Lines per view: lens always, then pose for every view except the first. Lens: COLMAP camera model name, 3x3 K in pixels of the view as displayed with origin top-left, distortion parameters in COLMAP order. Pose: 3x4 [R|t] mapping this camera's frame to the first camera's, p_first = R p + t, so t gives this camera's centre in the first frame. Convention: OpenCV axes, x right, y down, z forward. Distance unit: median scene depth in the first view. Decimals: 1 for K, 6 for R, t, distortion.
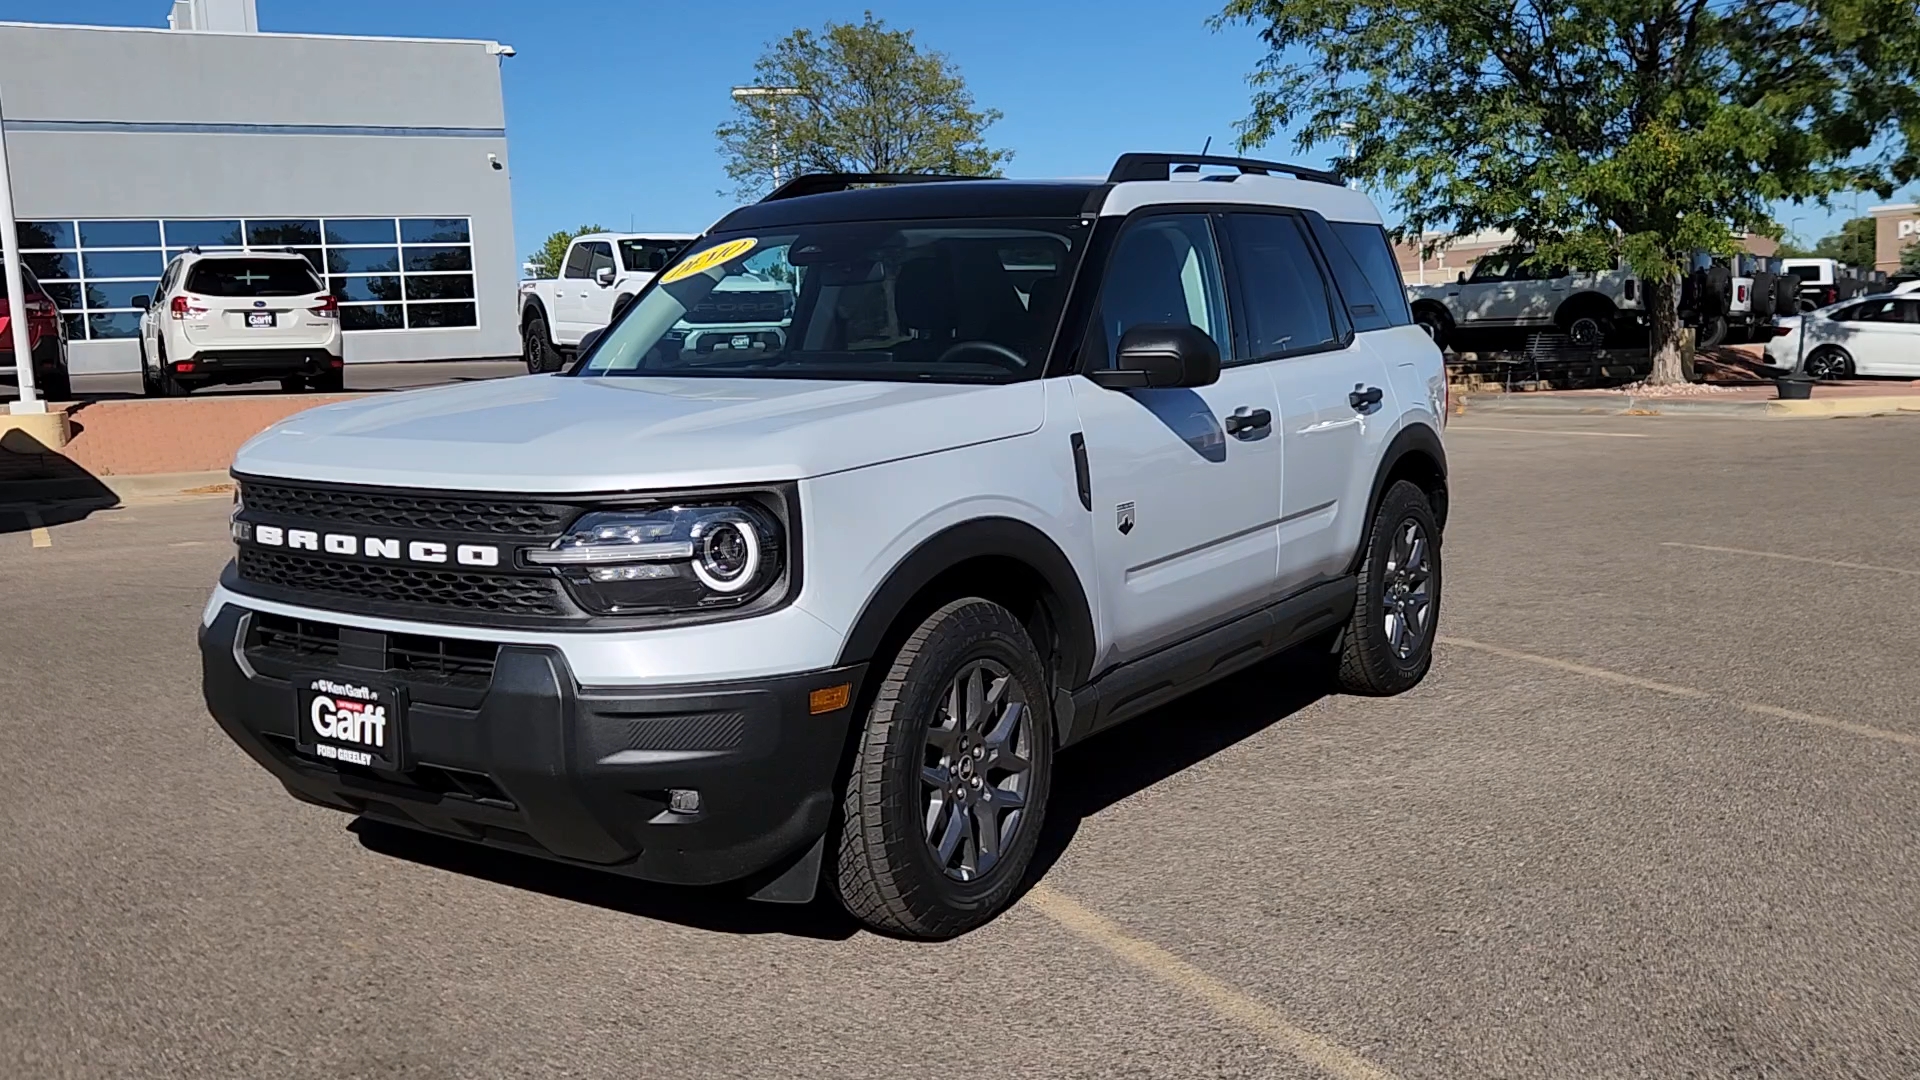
lens RADIAL K [[1764.0, 0, 949.3], [0, 1764.0, 578.8], [0, 0, 1]] dist [0.028250, -0.013233]
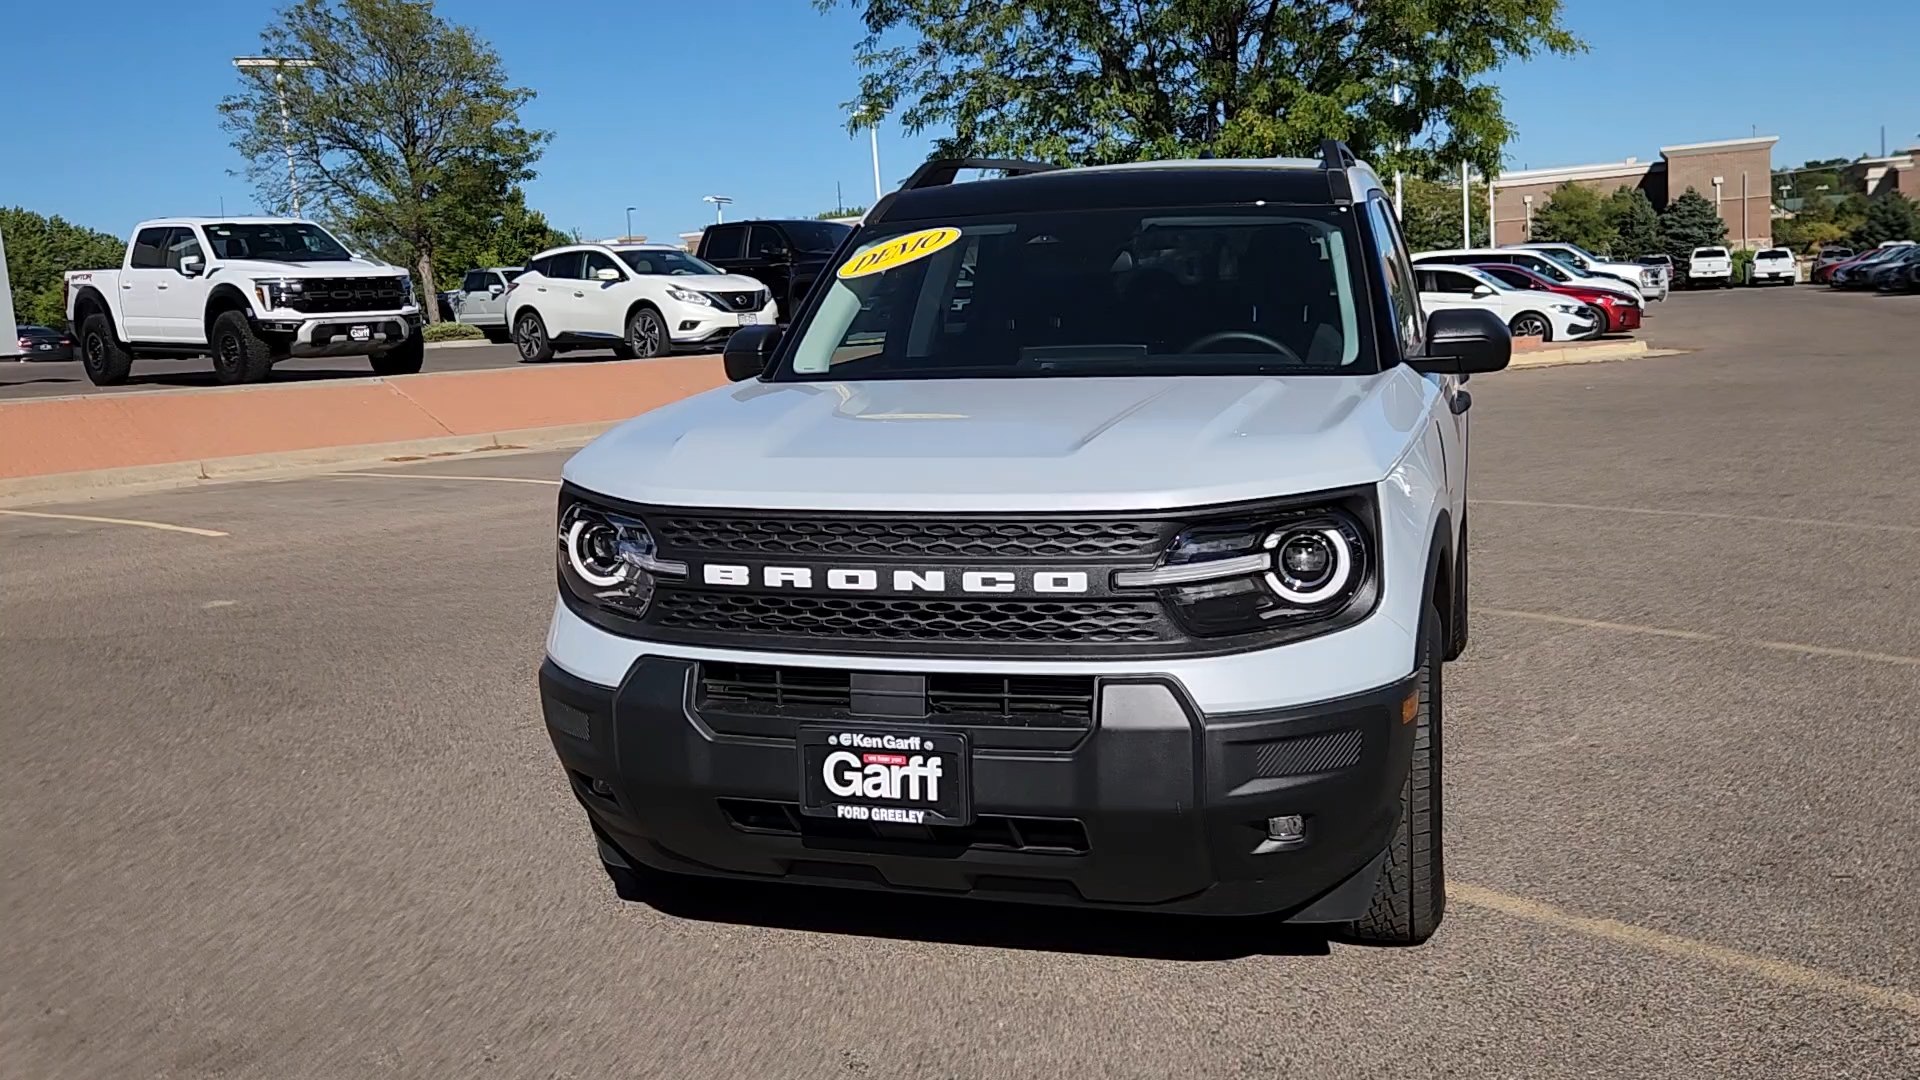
lens RADIAL K [[1764.0, 0, 949.3], [0, 1764.0, 578.8], [0, 0, 1]] dist [0.028250, -0.013233]
pose [[0.960295, -0.063175, 0.271740, -0.538660], [0.060235, 0.998000, 0.019156, -0.033943], [-0.272407, -0.002027, 0.962180, 0.132132]]
